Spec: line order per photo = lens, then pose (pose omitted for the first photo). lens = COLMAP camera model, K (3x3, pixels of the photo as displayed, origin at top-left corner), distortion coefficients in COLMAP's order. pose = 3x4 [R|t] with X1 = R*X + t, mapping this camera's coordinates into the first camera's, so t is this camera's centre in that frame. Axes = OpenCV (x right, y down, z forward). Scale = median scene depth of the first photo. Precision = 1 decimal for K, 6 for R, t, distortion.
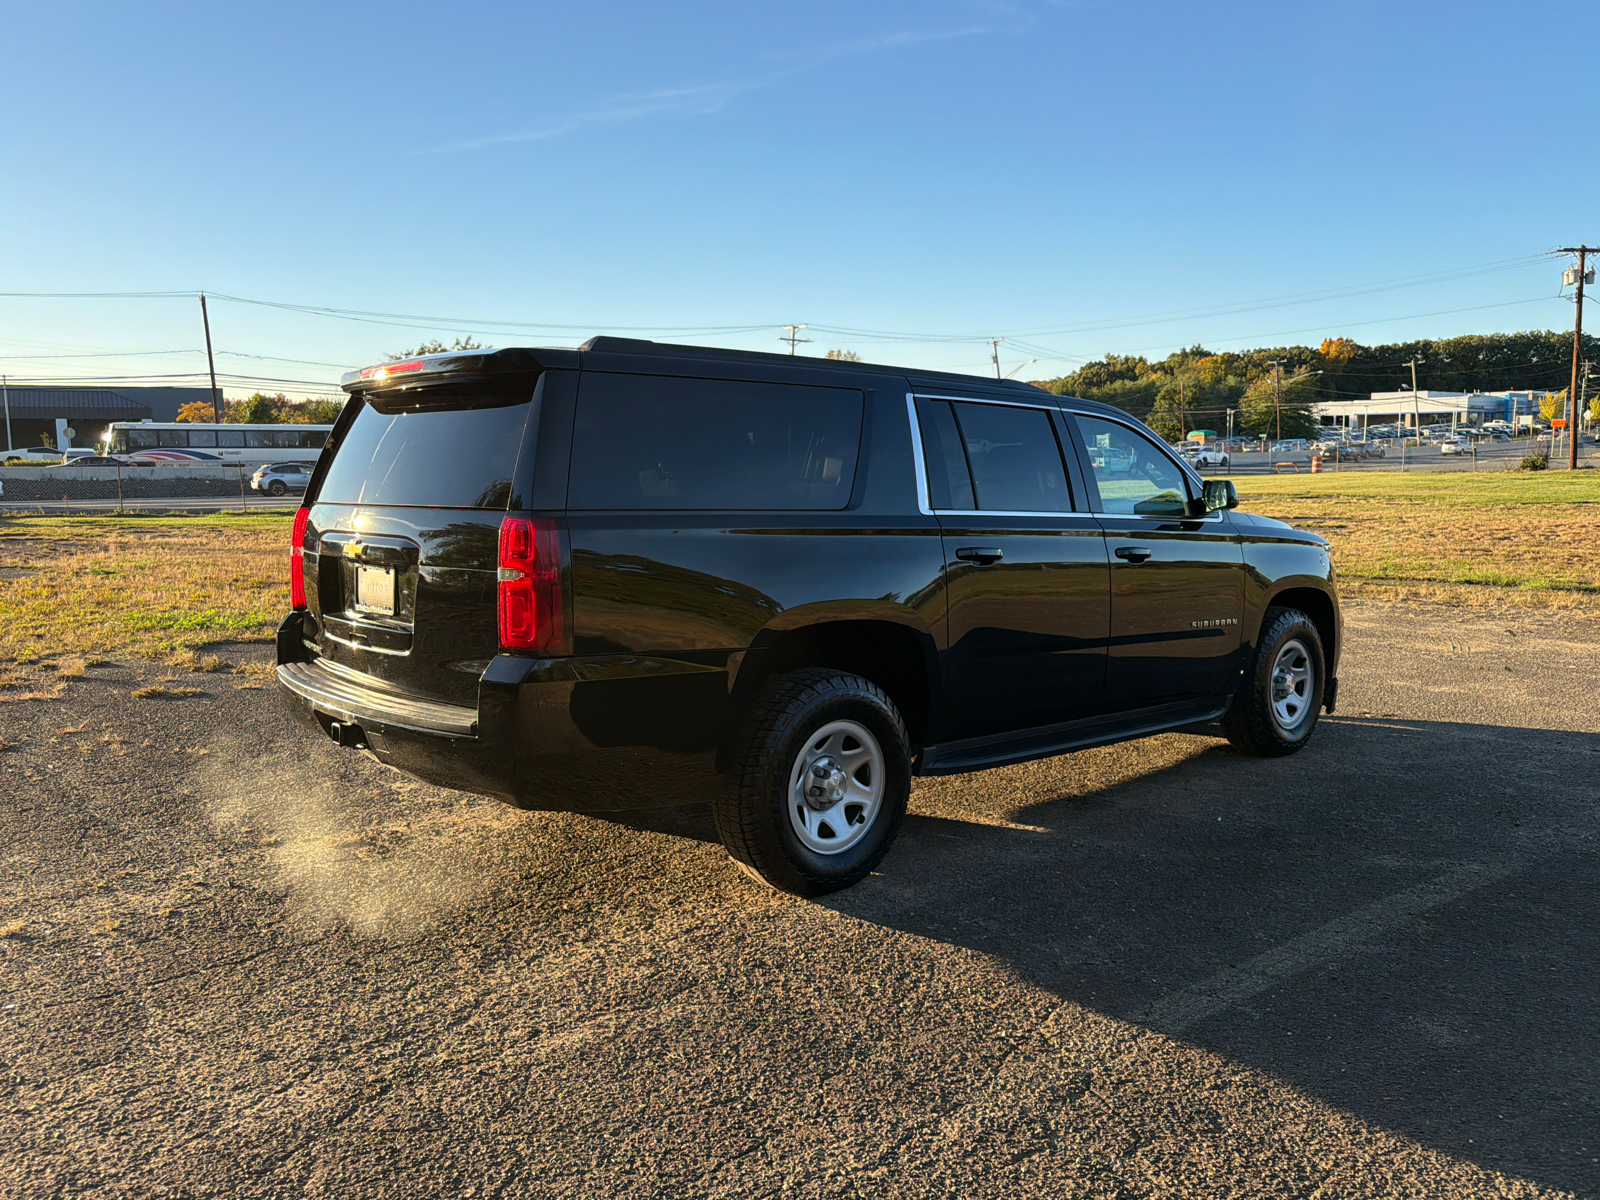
lens RADIAL K [[1216.3, 0, 810.9], [0, 1216.3, 600.6], [0, 0, 1]] dist [0.040597, -0.061487]
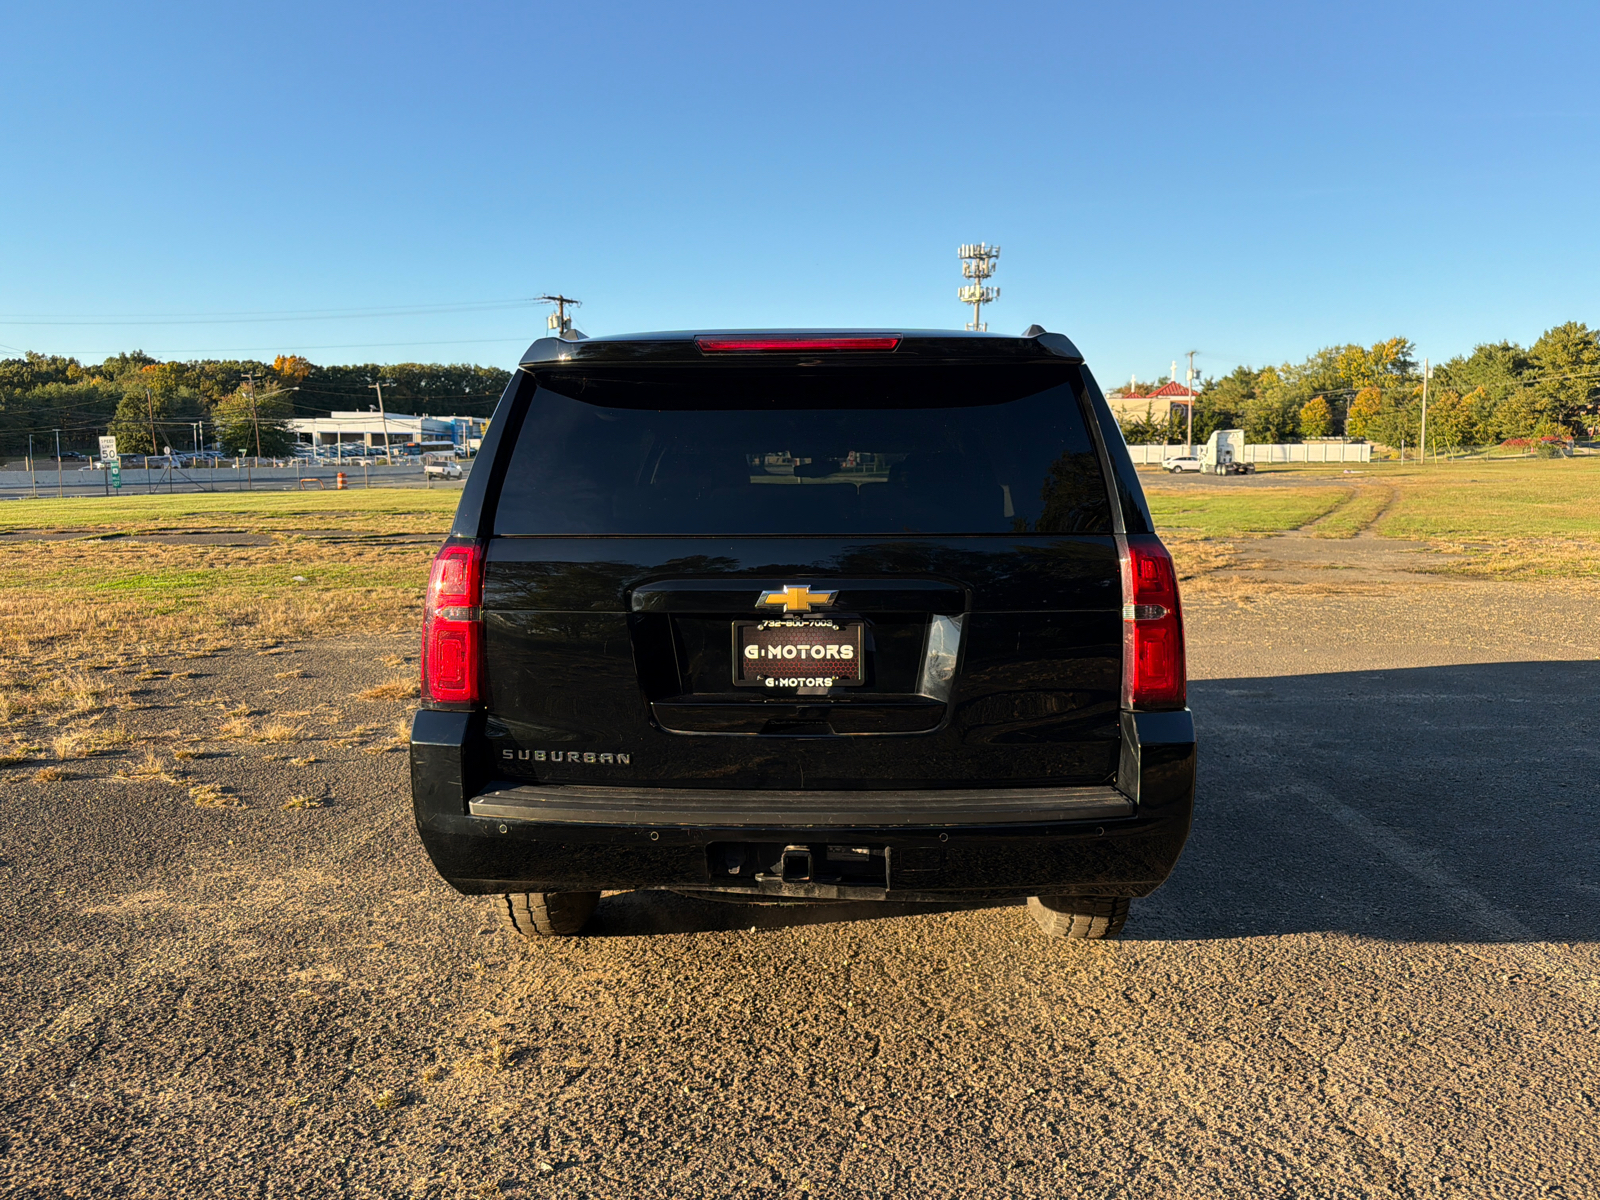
lens RADIAL K [[1216.3, 0, 798.7], [0, 1216.3, 600.9], [0, 0, 1]] dist [0.040597, -0.061487]
pose [[0.695422, -0.062387, 0.715888, -0.846198], [0.071686, 0.997278, 0.017273, -0.051667], [-0.715017, 0.039307, 0.698001, 0.502375]]
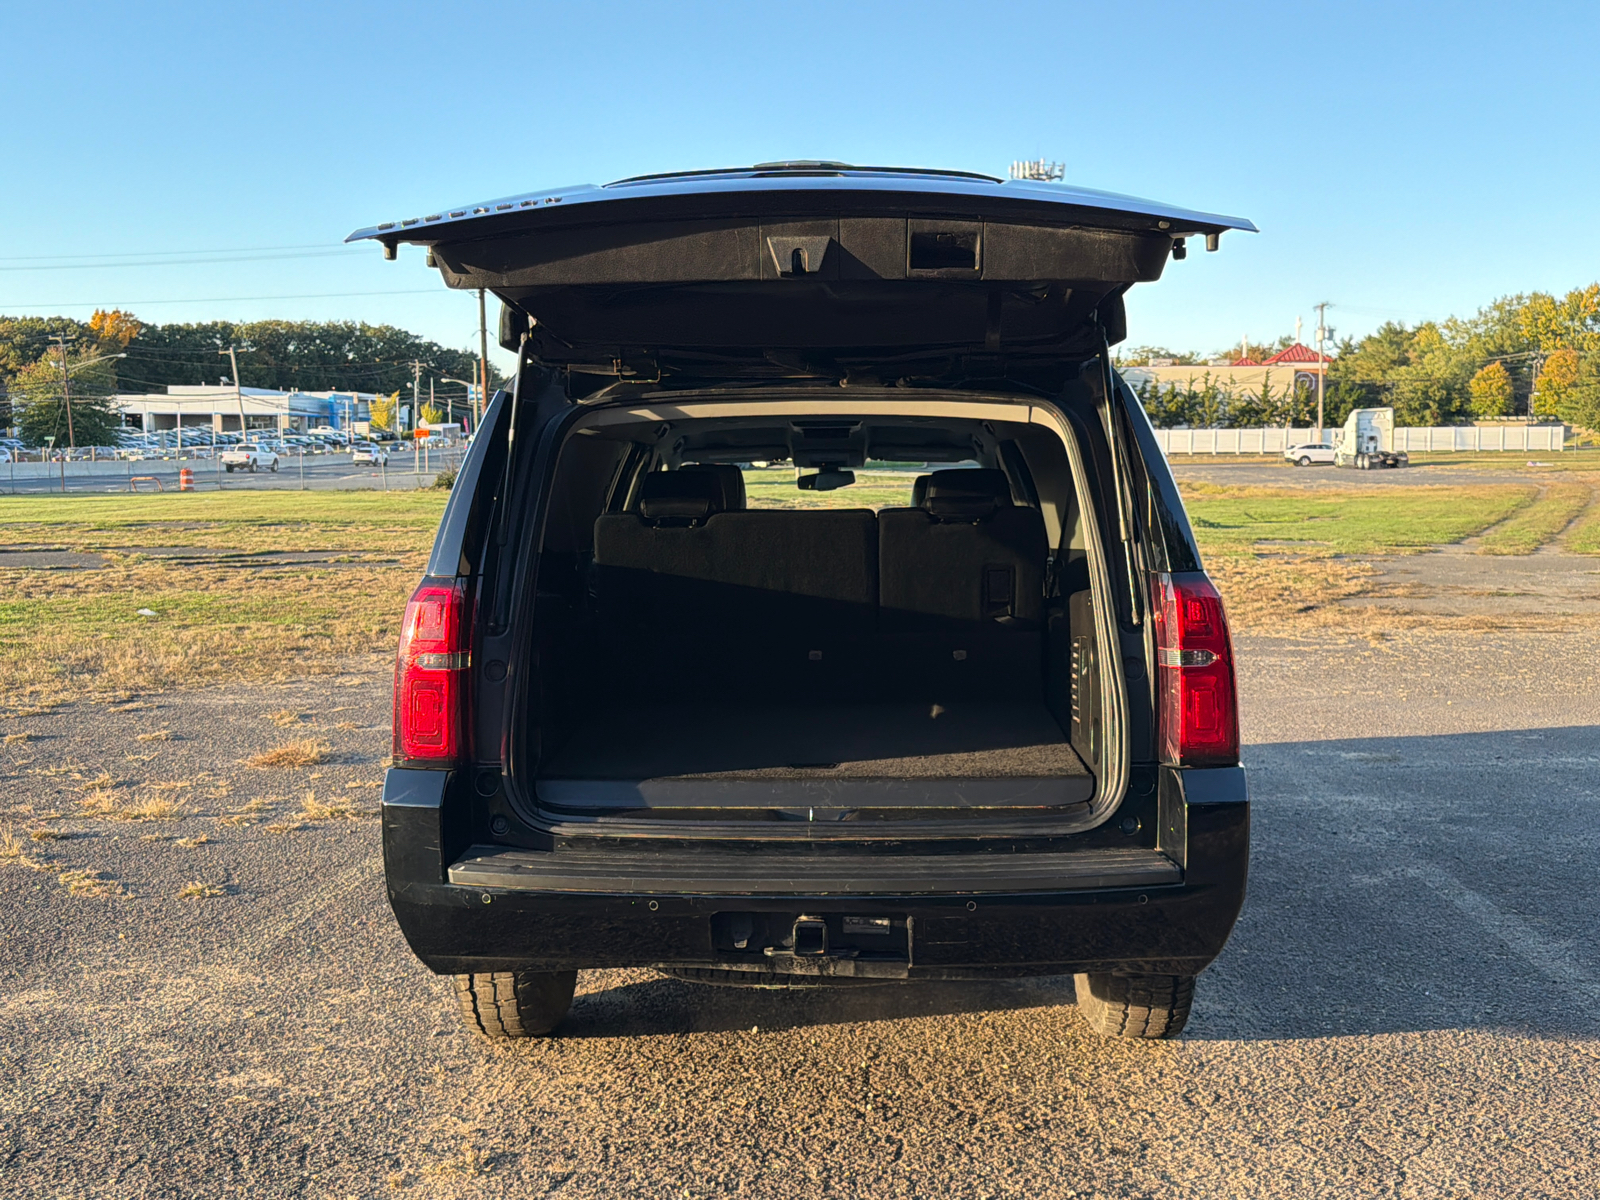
lens RADIAL K [[1646.4, 0, 799.9], [0, 1646.4, 594.6], [0, 0, 1]] dist [0.025398, 0.000000]
pose [[0.693847, -0.044853, 0.718724, -0.964869], [0.073843, 0.997229, -0.009053, -0.059091], [-0.716327, 0.059354, 0.695236, 0.396790]]
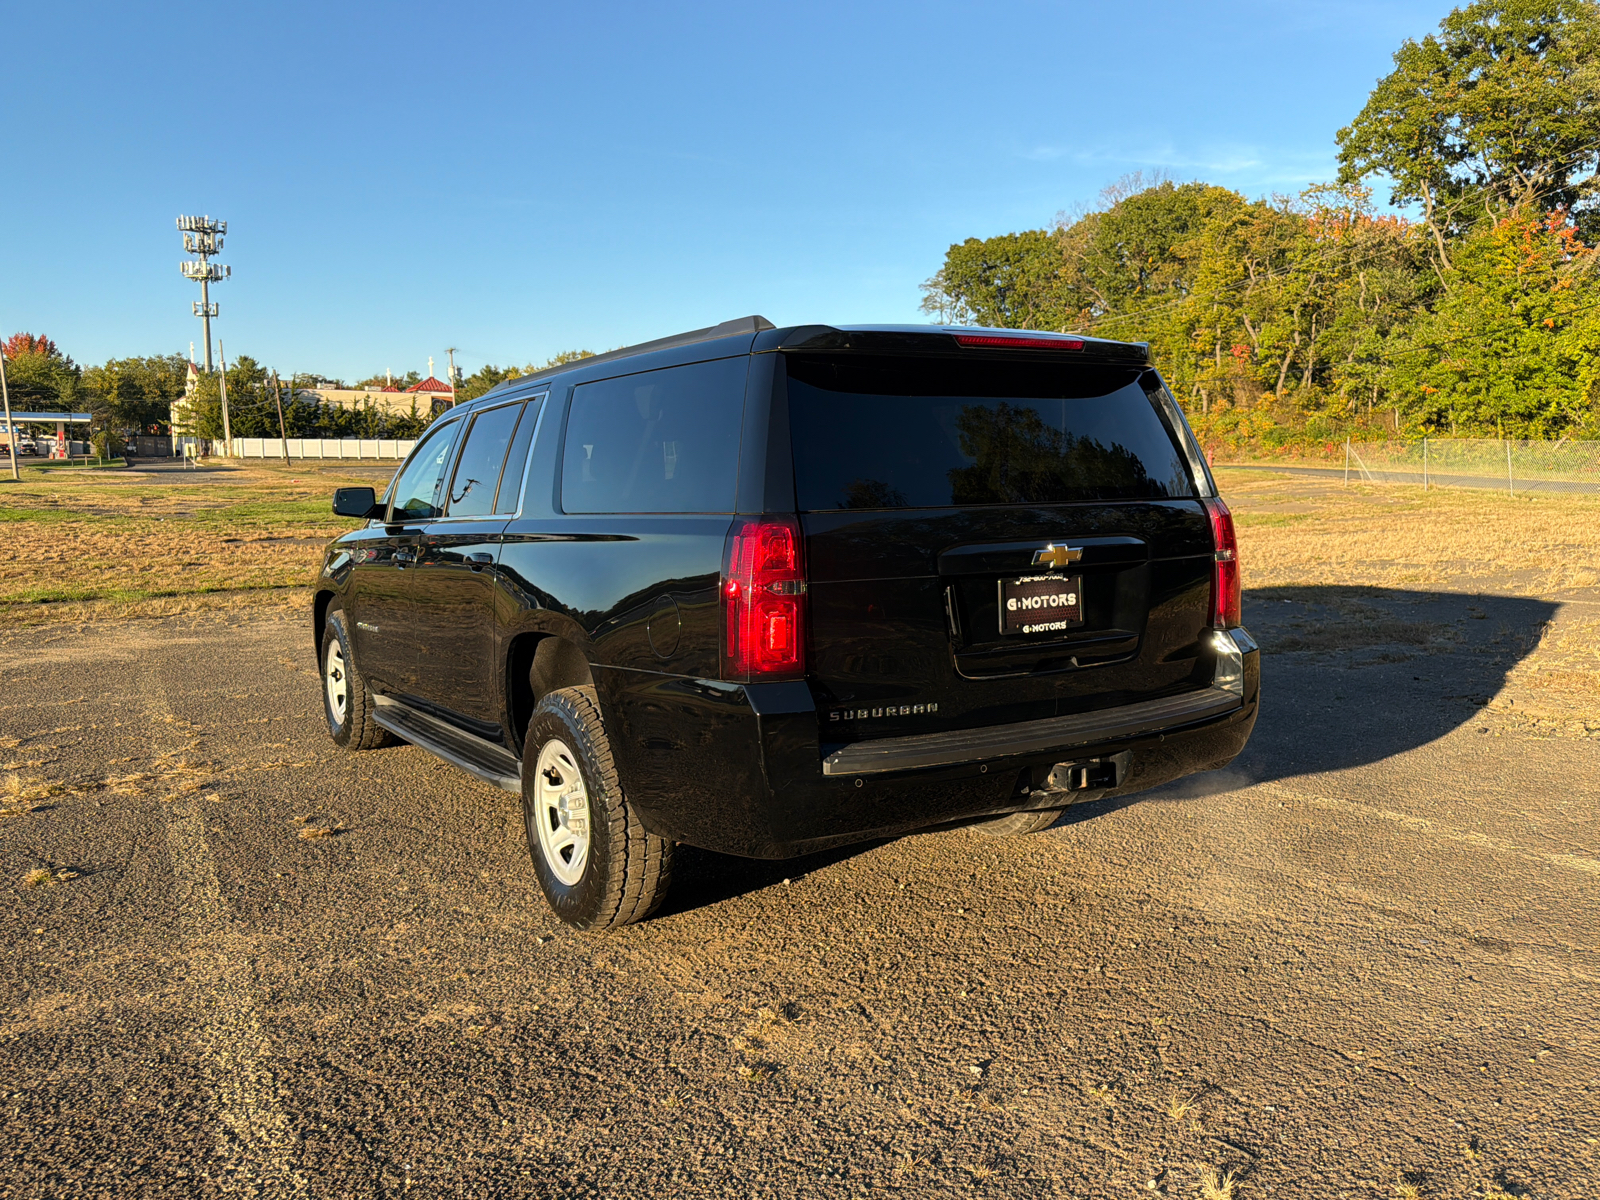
lens RADIAL K [[1216.3, 0, 799.2], [0, 1216.3, 599.7], [0, 0, 1]] dist [0.040597, -0.061487]
pose [[0.174263, -0.094451, 0.980159, -1.191968], [0.111211, 0.990908, 0.075715, -0.093153], [-0.978399, 0.095811, 0.183183, 0.998274]]
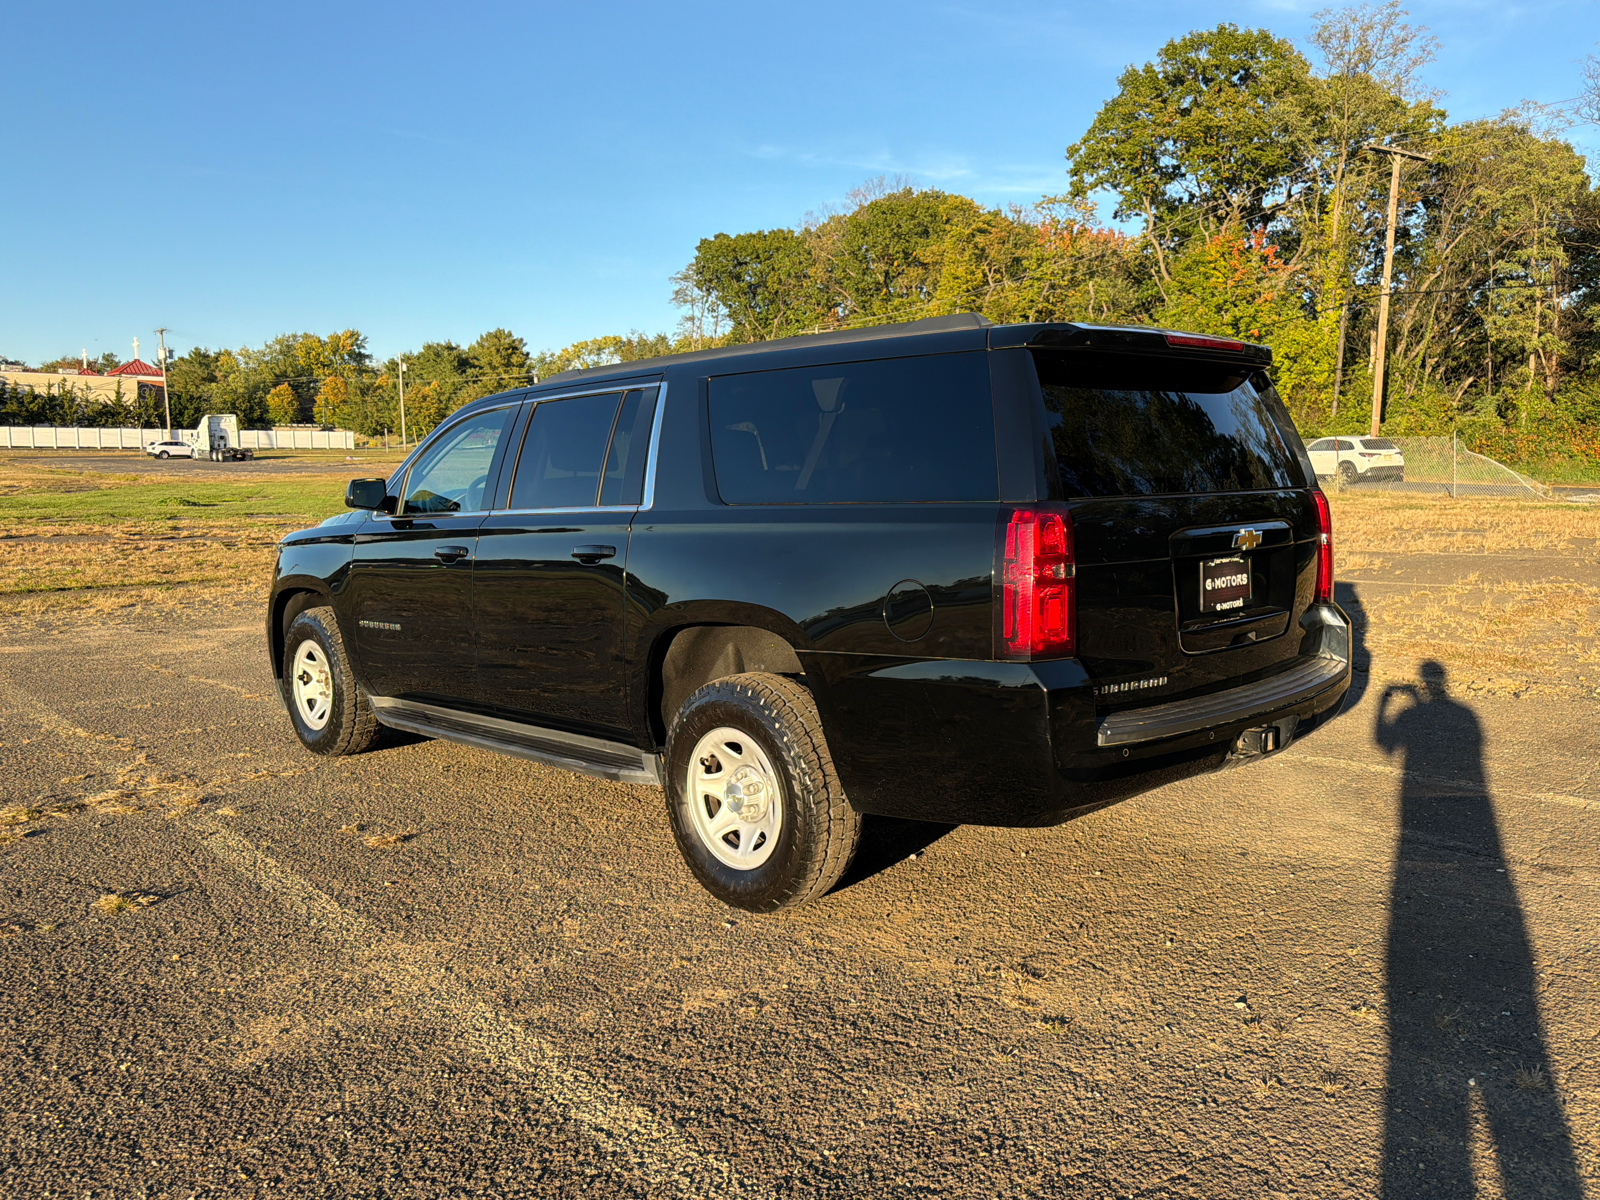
lens RADIAL K [[1216.3, 0, 793.6], [0, 1216.3, 598.9], [0, 0, 1]] dist [0.040597, -0.061487]
pose [[-0.028751, -0.100381, 0.994534, -1.249005], [0.111351, 0.988431, 0.102984, -0.127564], [-0.993365, 0.113703, -0.017241, 1.324648]]
